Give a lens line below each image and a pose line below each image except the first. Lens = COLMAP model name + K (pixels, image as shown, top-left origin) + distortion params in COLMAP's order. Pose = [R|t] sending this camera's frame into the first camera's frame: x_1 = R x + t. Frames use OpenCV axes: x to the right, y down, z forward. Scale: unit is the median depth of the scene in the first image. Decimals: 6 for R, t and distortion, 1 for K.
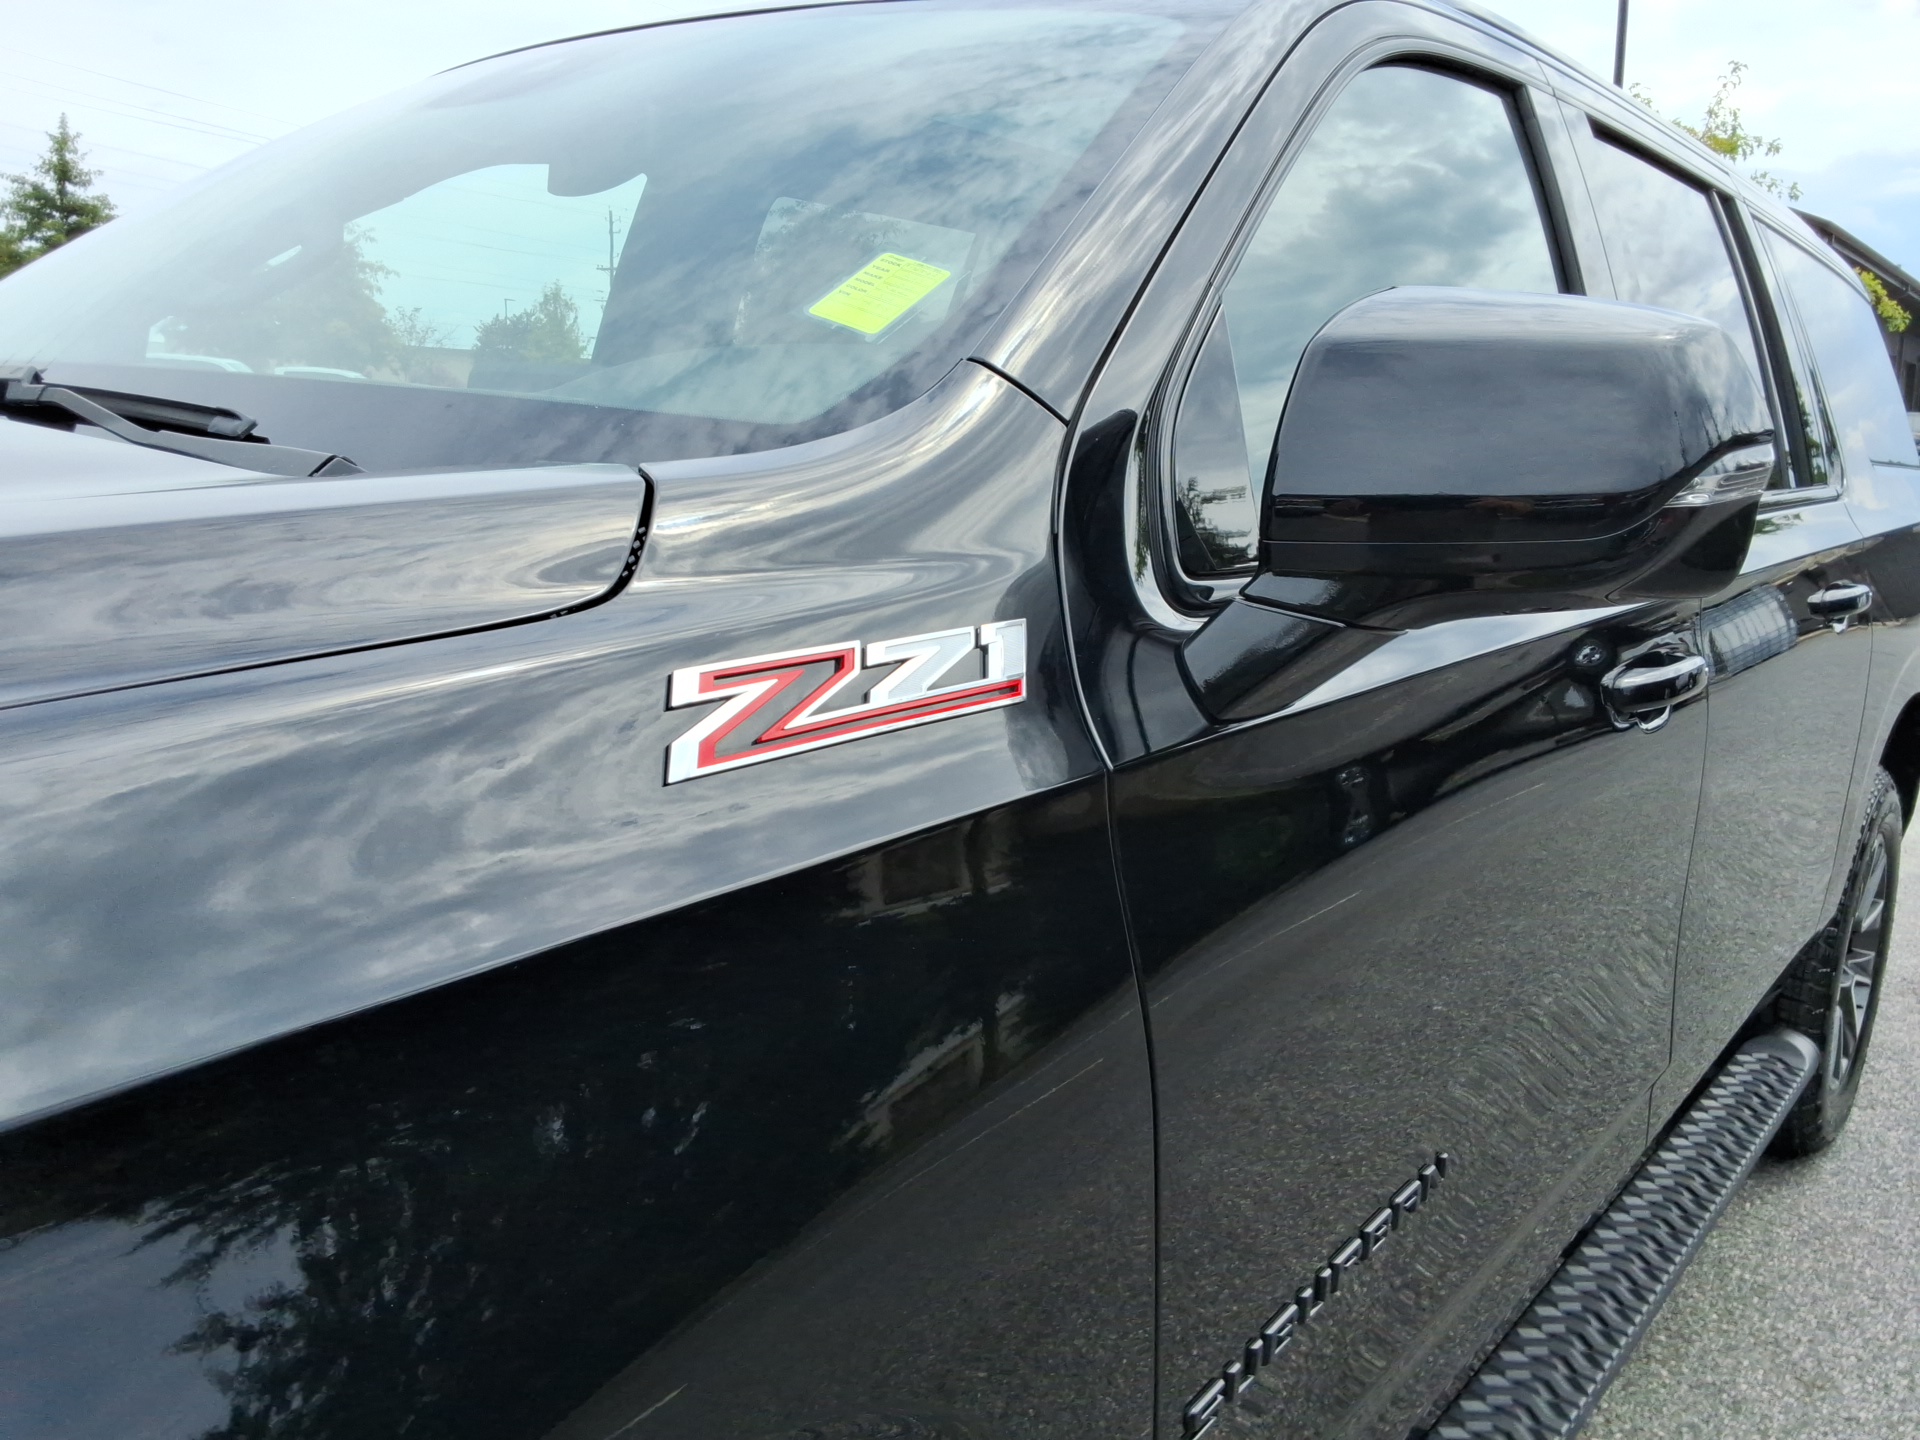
lens RADIAL K [[1548.0, 0, 942.7], [0, 1548.0, 696.3], [0, 0, 1]] dist [0.096523, -0.156497]
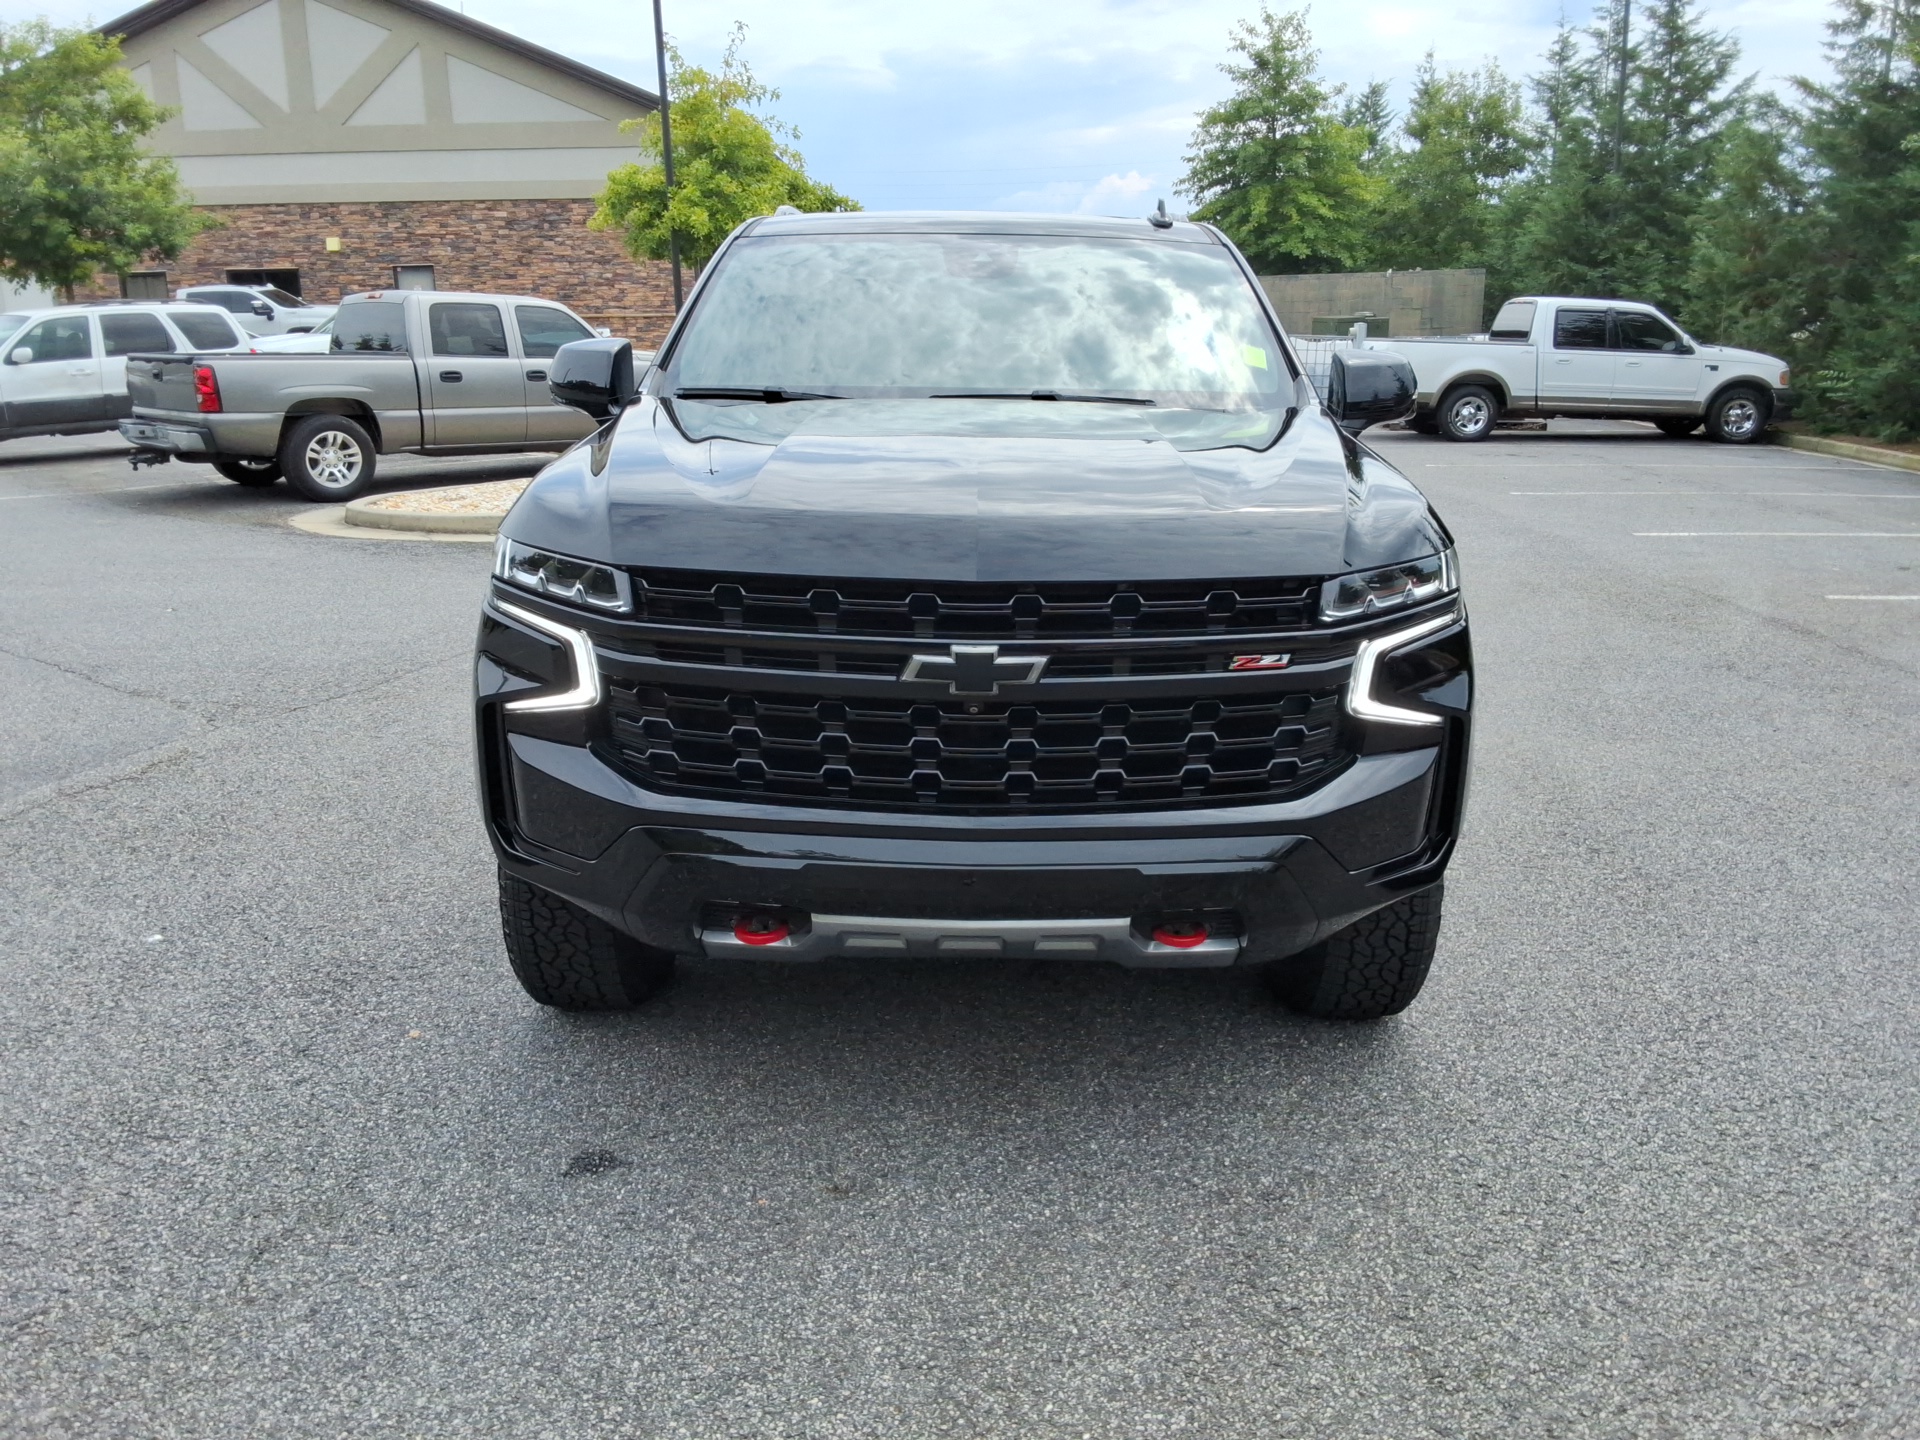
lens RADIAL K [[1548.0, 0, 965.4], [0, 1548.0, 681.2], [0, 0, 1]] dist [0.096523, -0.156497]
pose [[0.780035, -0.177416, 0.600057, -0.202916], [0.138357, 0.984129, 0.111118, 0.000363], [-0.610247, -0.003654, 0.792202, -0.109068]]
